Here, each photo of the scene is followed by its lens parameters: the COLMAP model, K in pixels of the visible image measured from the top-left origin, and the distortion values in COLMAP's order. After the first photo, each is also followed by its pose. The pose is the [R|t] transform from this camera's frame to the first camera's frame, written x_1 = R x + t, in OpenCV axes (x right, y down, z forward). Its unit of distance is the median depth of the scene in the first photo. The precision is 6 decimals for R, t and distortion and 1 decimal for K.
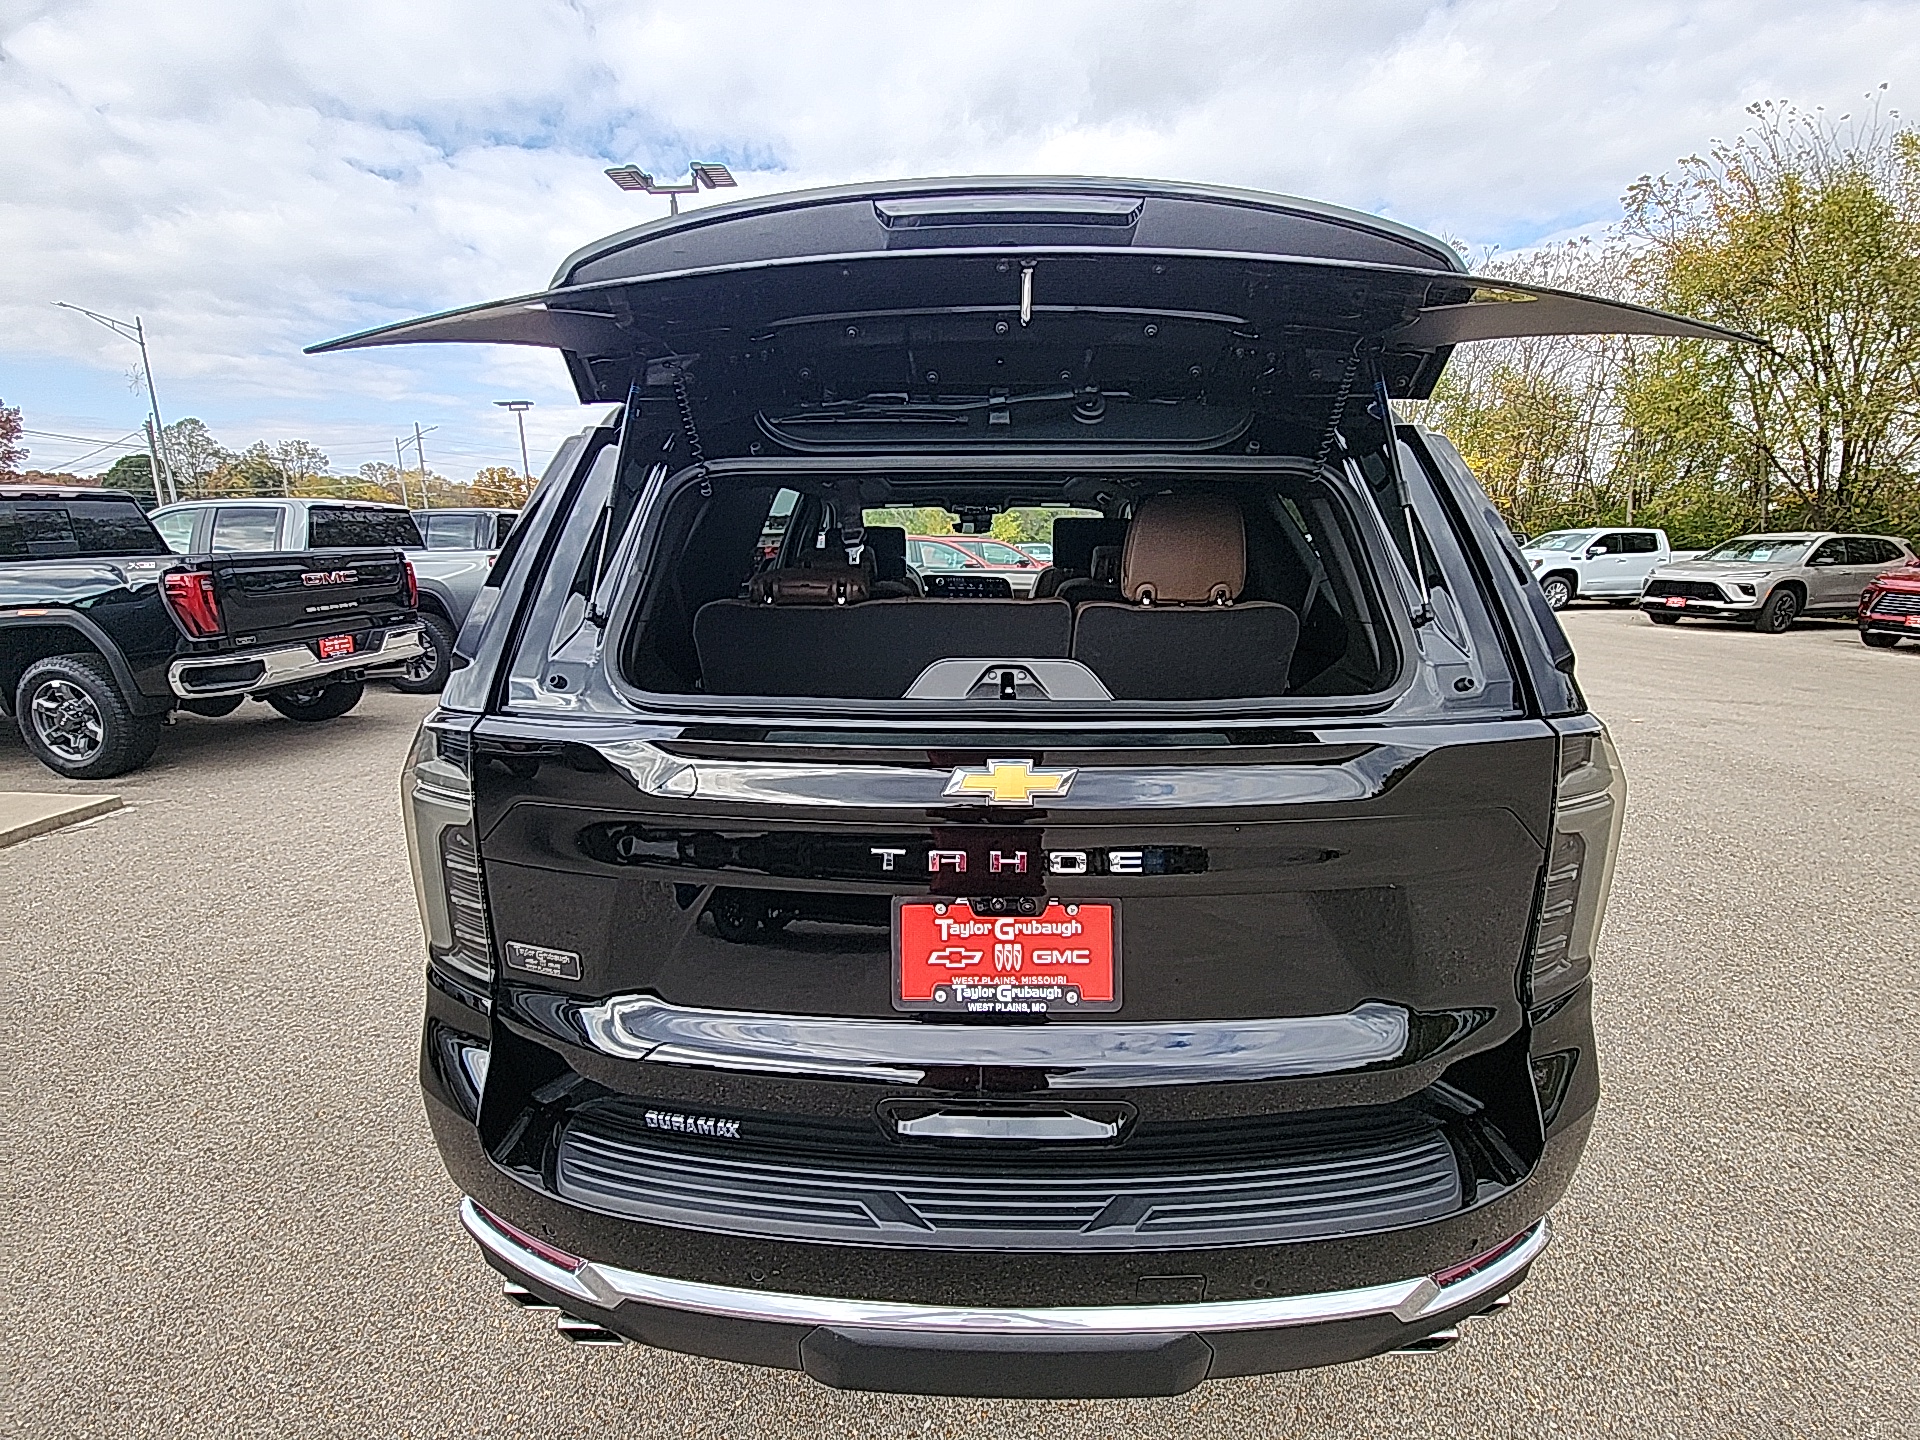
lens RADIAL K [[772.8, 0, 956.0], [0, 772.8, 707.0], [0, 0, 1]] dist [0.015168, -0.010907]
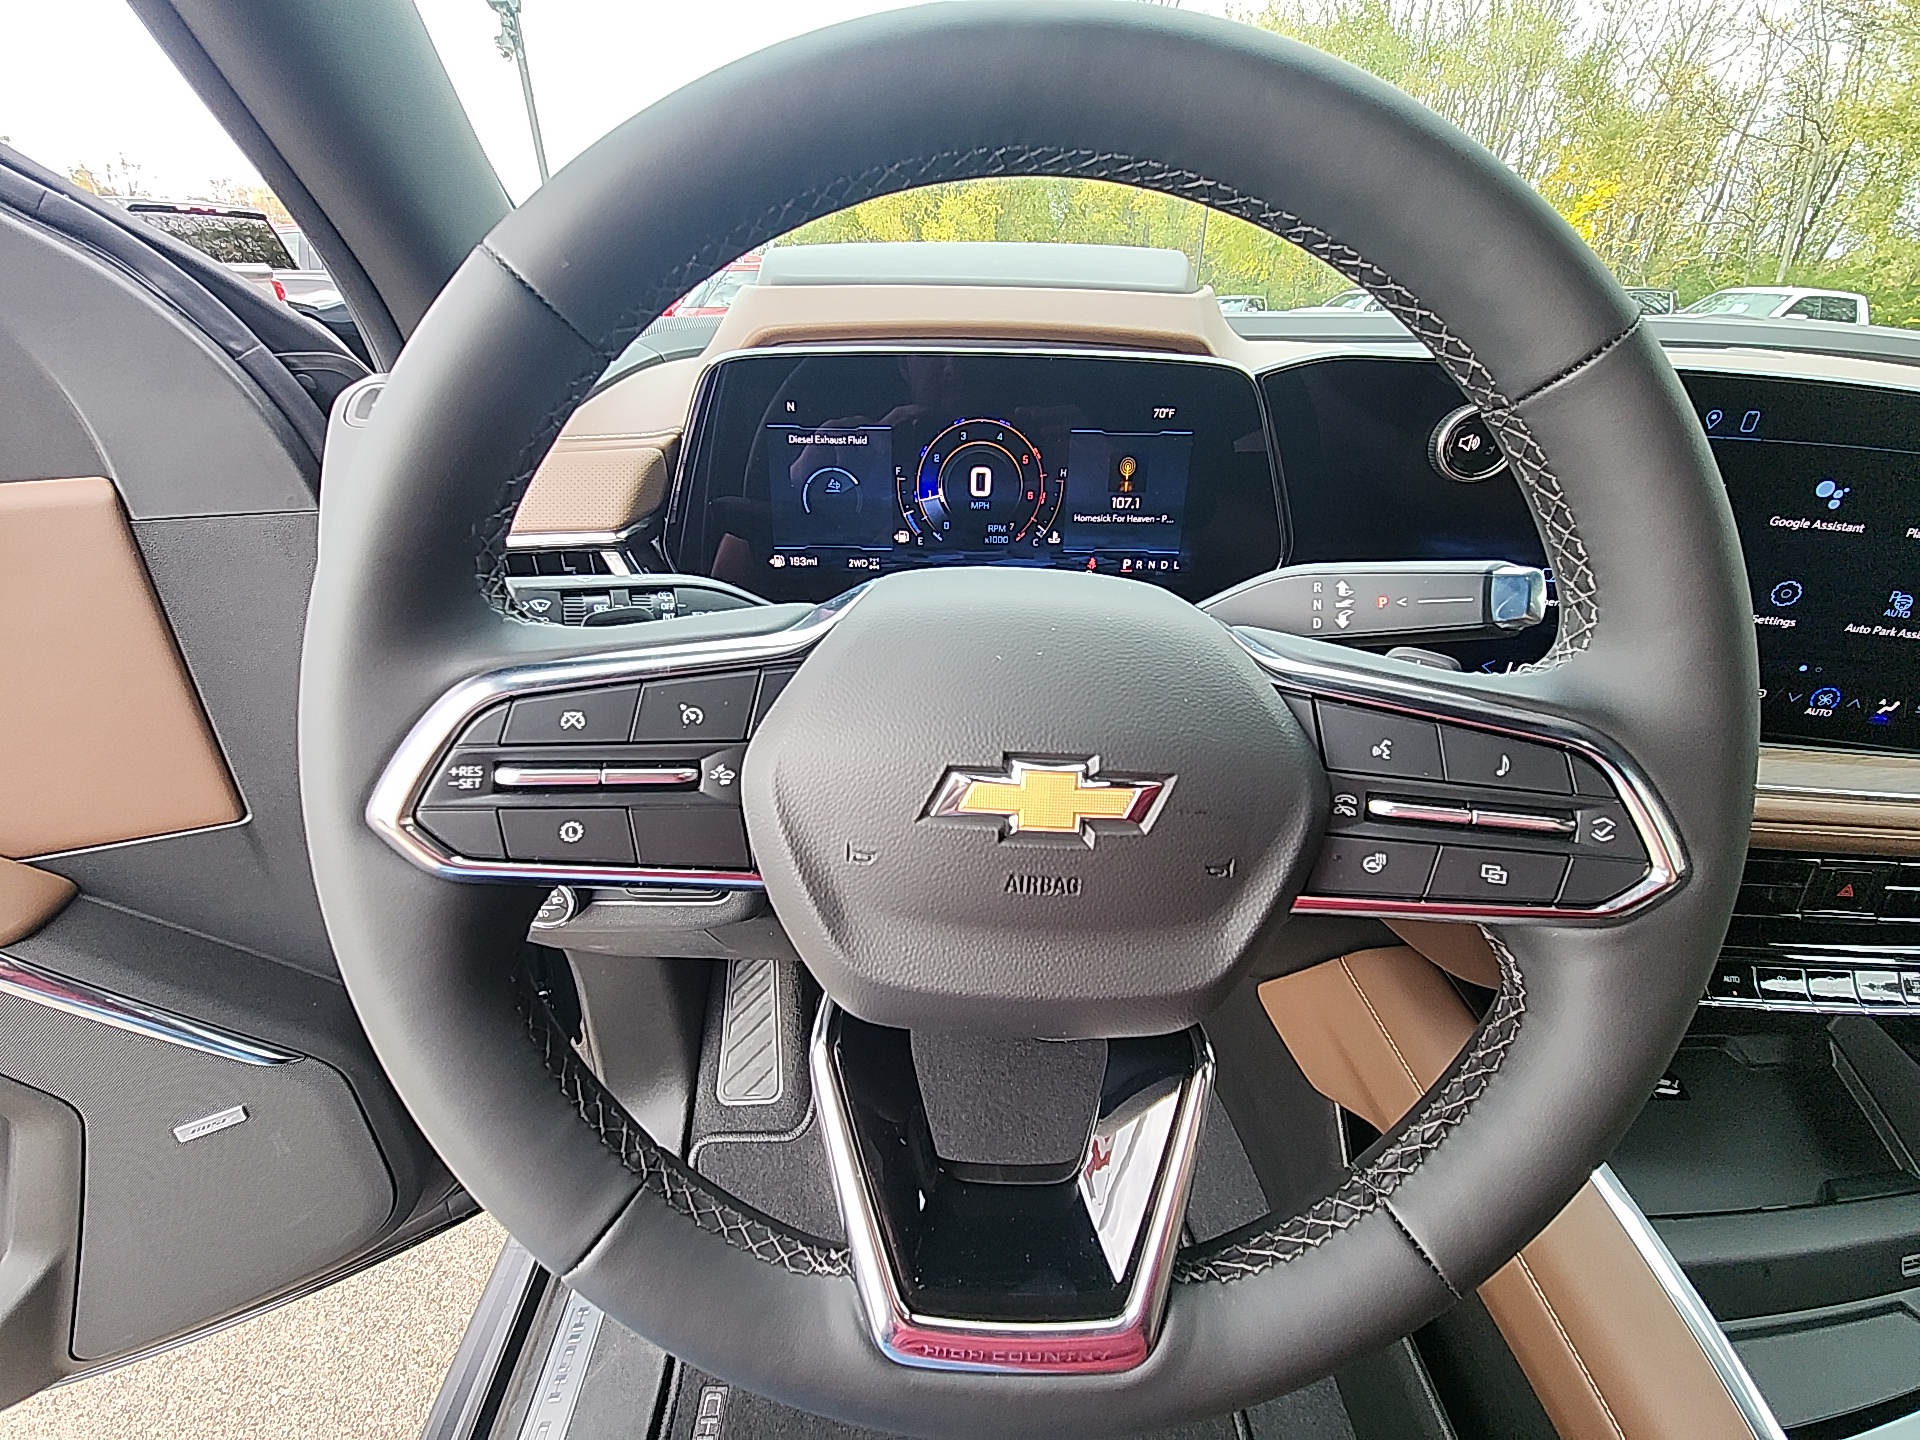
lens RADIAL K [[772.8, 0, 953.7], [0, 772.8, 706.5], [0, 0, 1]] dist [0.015168, -0.010907]
pose [[0.998890, -0.003704, 0.046968, -0.074125], [-0.009261, 0.962023, 0.272810, -0.134142], [-0.046195, -0.272942, 0.960921, 0.774517]]
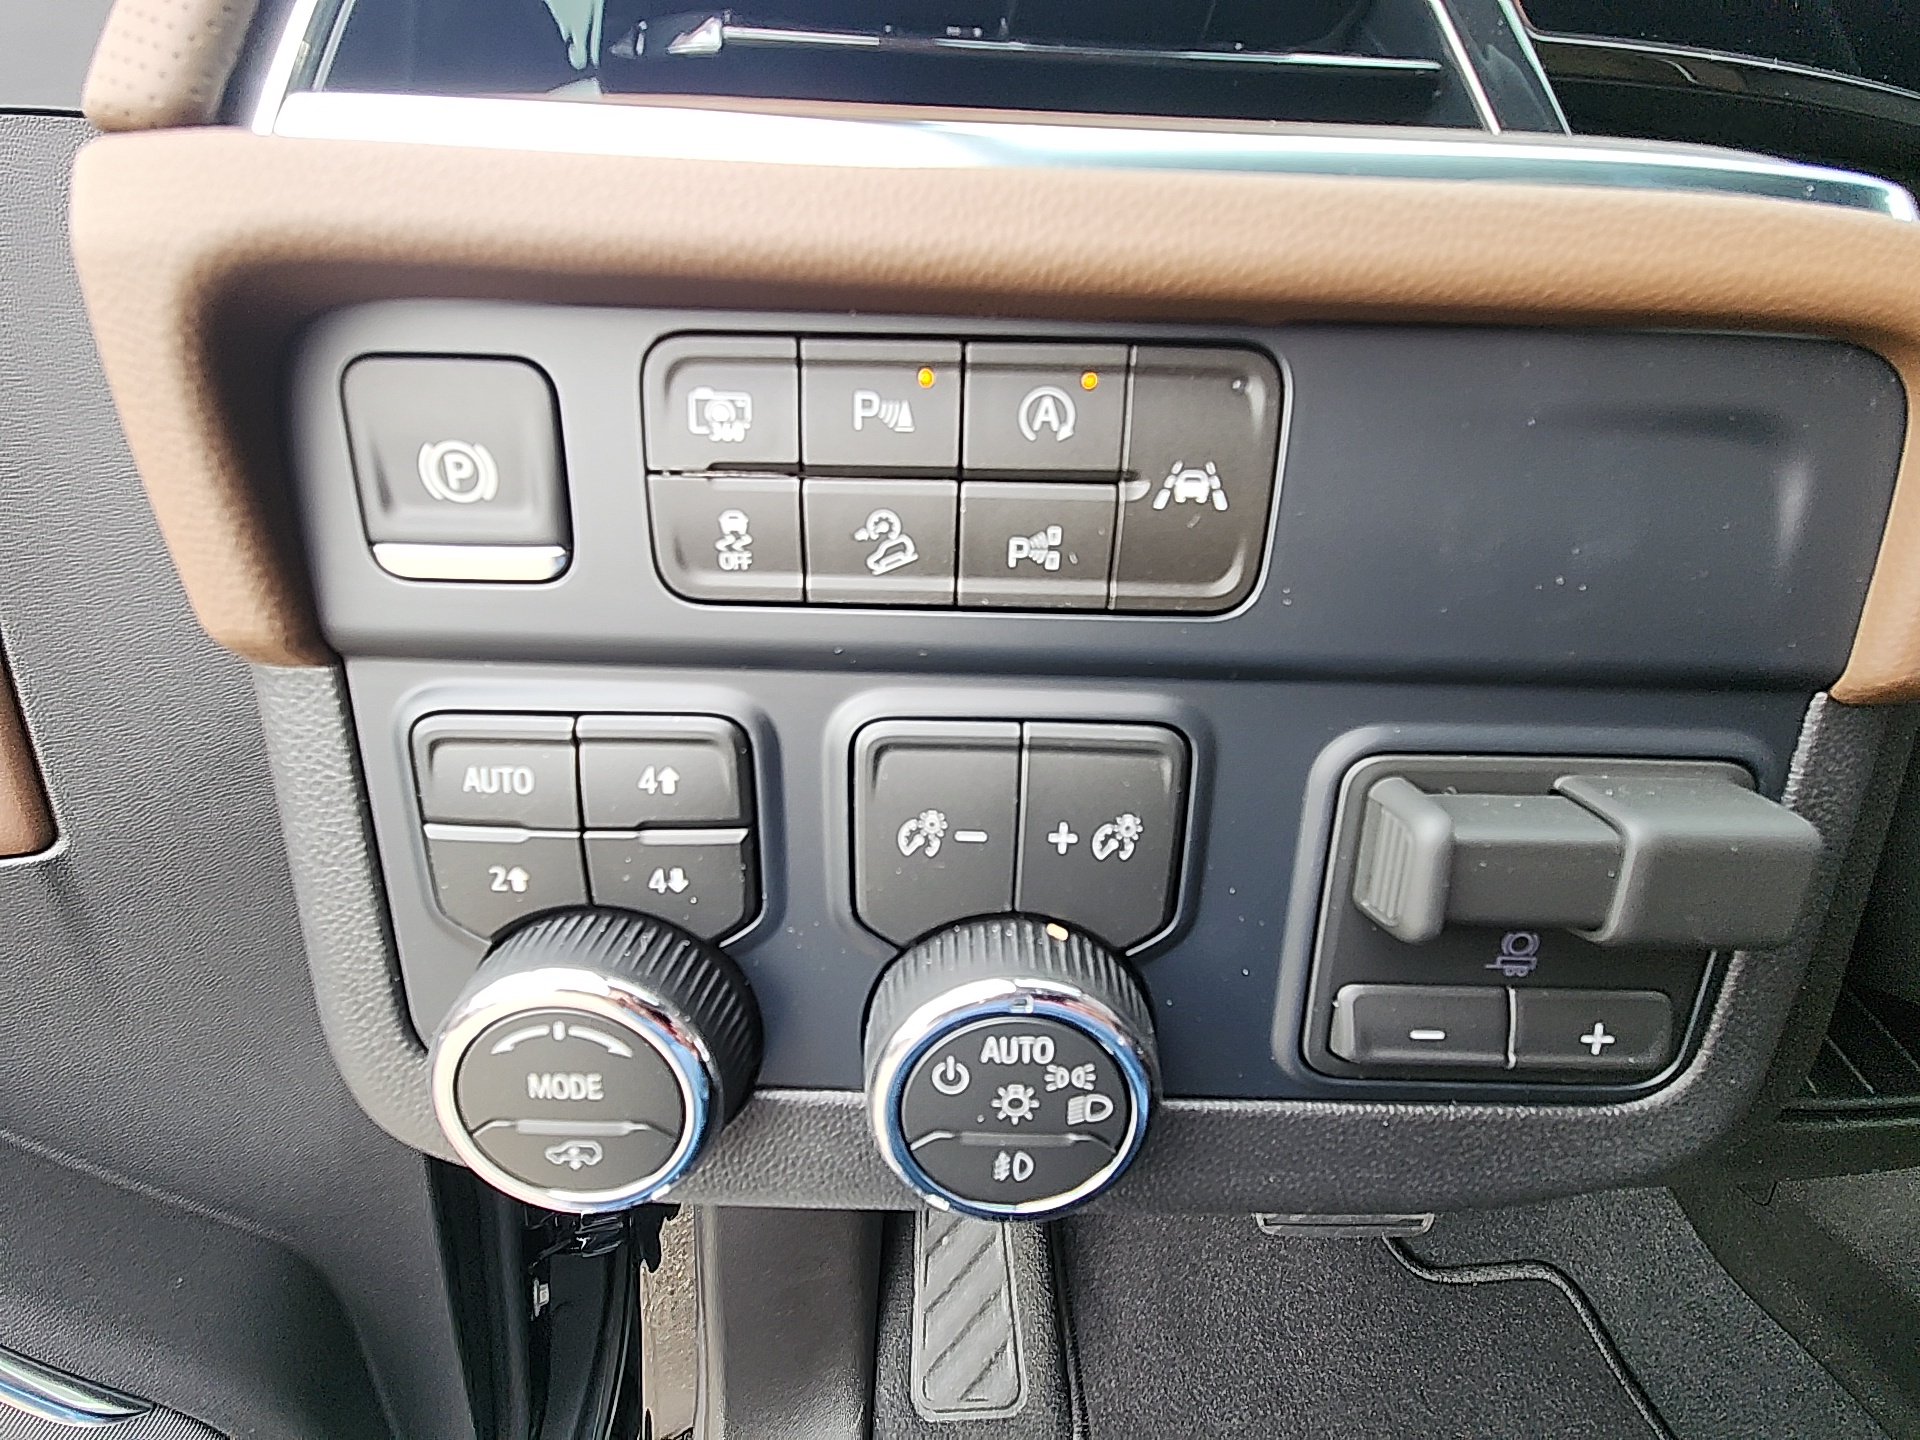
lens RADIAL K [[772.8, 0, 958.0], [0, 772.8, 700.7], [0, 0, 1]] dist [0.015168, -0.010907]
pose [[0.998783, 0.005596, 0.049002, -0.120010], [-0.012424, 0.990050, 0.140166, -0.101453], [-0.047730, -0.140604, 0.988915, 0.837595]]
